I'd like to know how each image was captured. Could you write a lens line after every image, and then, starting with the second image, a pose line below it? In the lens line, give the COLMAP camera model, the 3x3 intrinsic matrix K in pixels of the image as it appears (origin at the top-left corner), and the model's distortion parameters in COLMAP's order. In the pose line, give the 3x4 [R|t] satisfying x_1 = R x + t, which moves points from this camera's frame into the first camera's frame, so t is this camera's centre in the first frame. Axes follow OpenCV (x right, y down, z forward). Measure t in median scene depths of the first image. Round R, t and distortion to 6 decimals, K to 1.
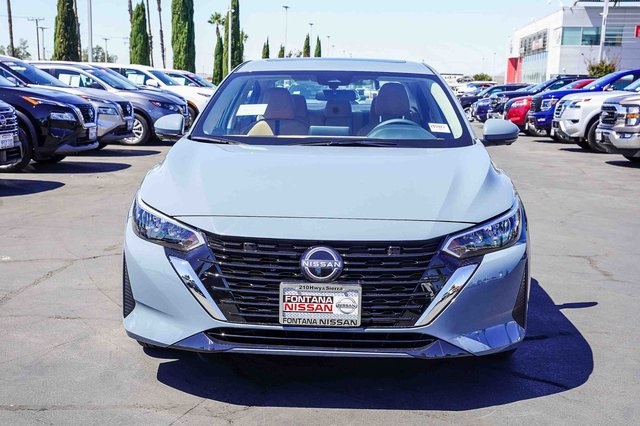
lens RADIAL K [[885.6, 0, 320.0], [0, 885.6, 213.0], [0, 0, 1]] dist [-0.016473, 0.635024]
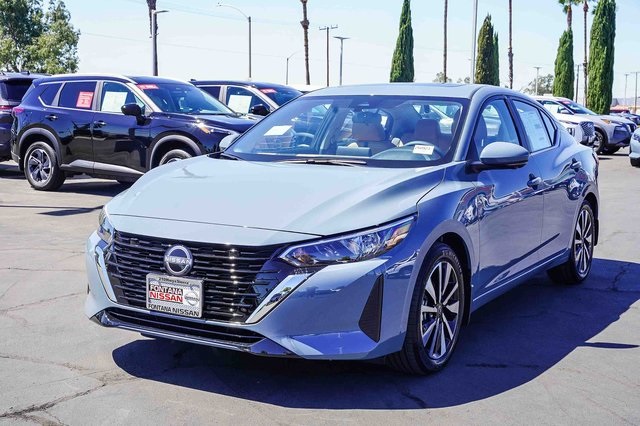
lens RADIAL K [[885.6, 0, 320.0], [0, 885.6, 213.0], [0, 0, 1]] dist [-0.016473, 0.635024]
pose [[0.882055, 0.051196, -0.468357, 0.702256], [-0.065763, 0.997726, -0.014789, 0.000536], [0.466534, 0.043845, 0.883416, 0.058706]]
